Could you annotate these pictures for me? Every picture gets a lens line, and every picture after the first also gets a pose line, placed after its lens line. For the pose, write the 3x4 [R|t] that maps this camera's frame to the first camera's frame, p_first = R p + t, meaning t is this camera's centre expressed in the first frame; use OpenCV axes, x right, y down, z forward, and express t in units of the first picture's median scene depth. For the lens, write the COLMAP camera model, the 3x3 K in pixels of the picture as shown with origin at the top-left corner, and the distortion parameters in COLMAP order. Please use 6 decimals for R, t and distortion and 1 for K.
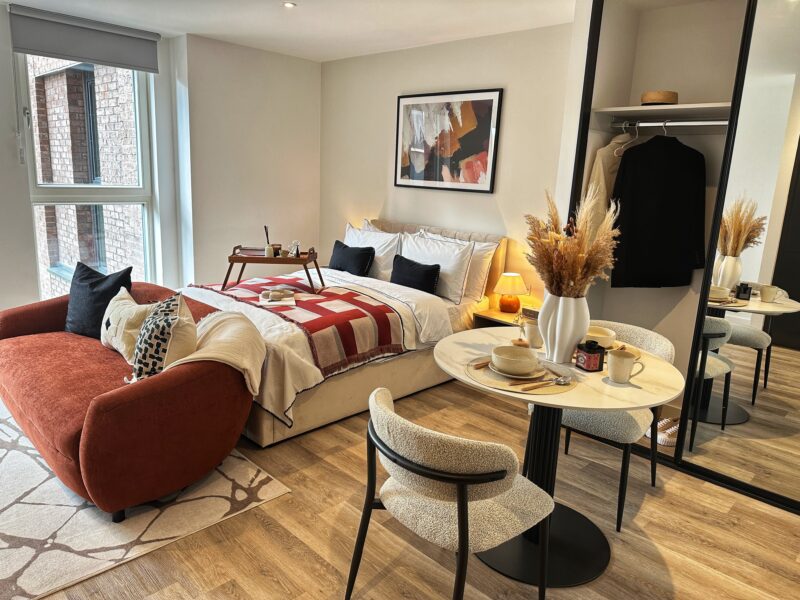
lens RADIAL K [[579.2, 0, 400.2], [0, 579.2, 301.3], [0, 0, 1]] dist [0.003184, -0.002201]
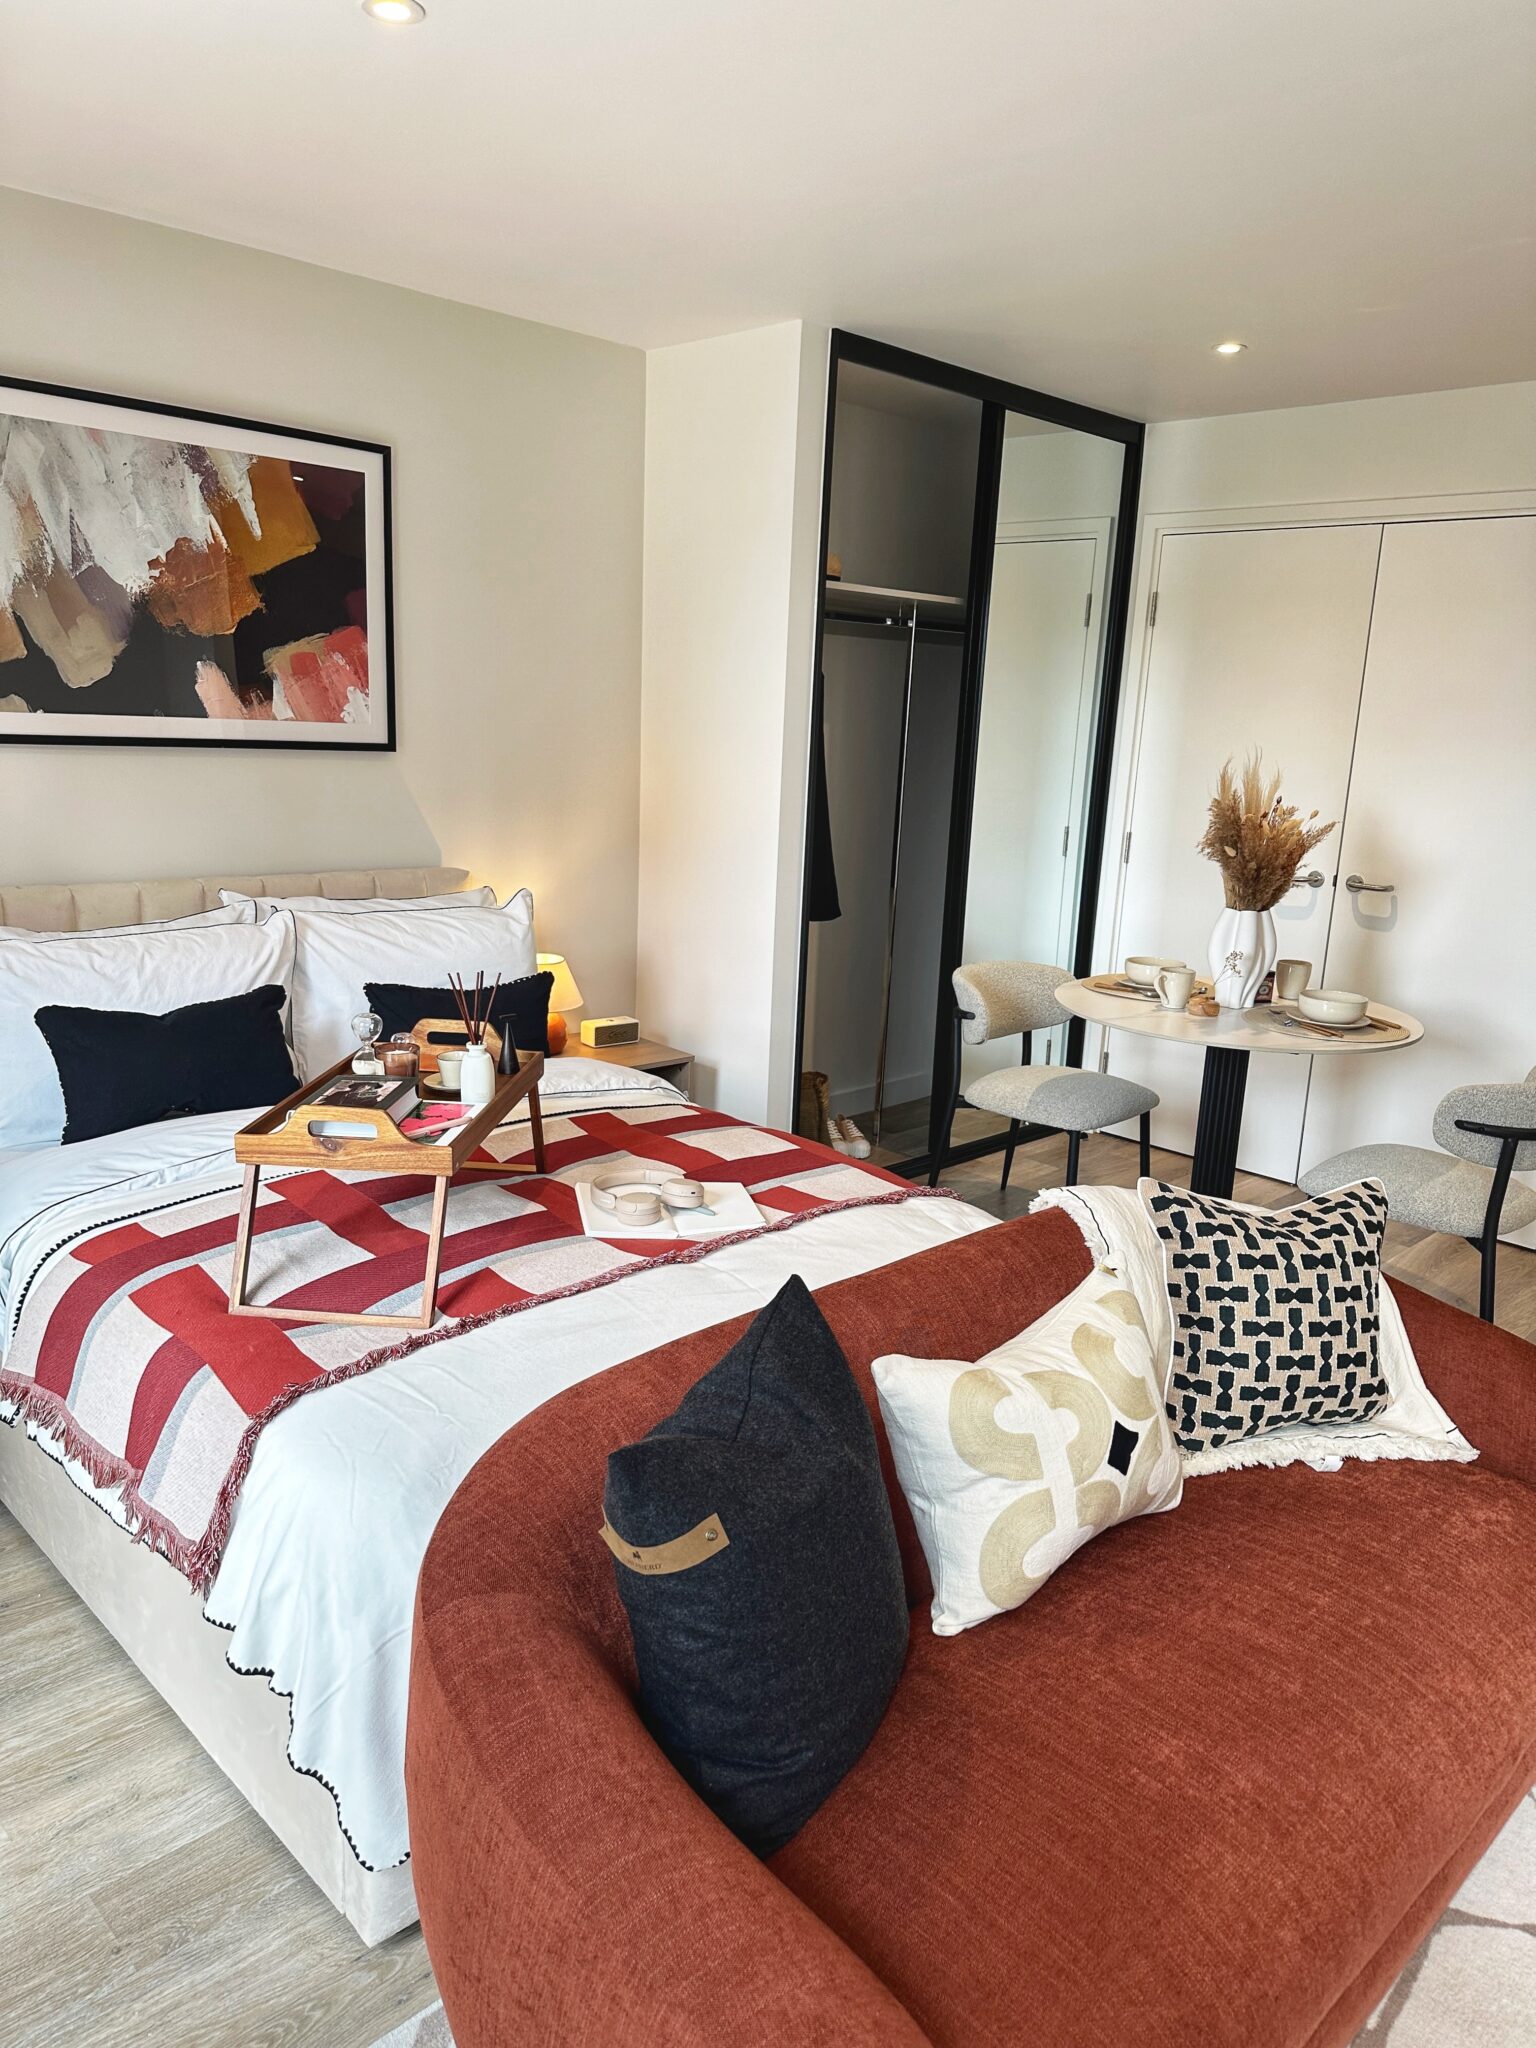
lens RADIAL K [[1482.7, 0, 770.3], [0, 1482.7, 1019.3], [0, 0, 1]] dist [0.003184, -0.002201]
pose [[0.005084, -0.253903, 0.967216, -0.721471], [0.161737, 0.954703, 0.249767, -0.211621], [-0.986821, 0.155164, 0.045920, 0.739603]]
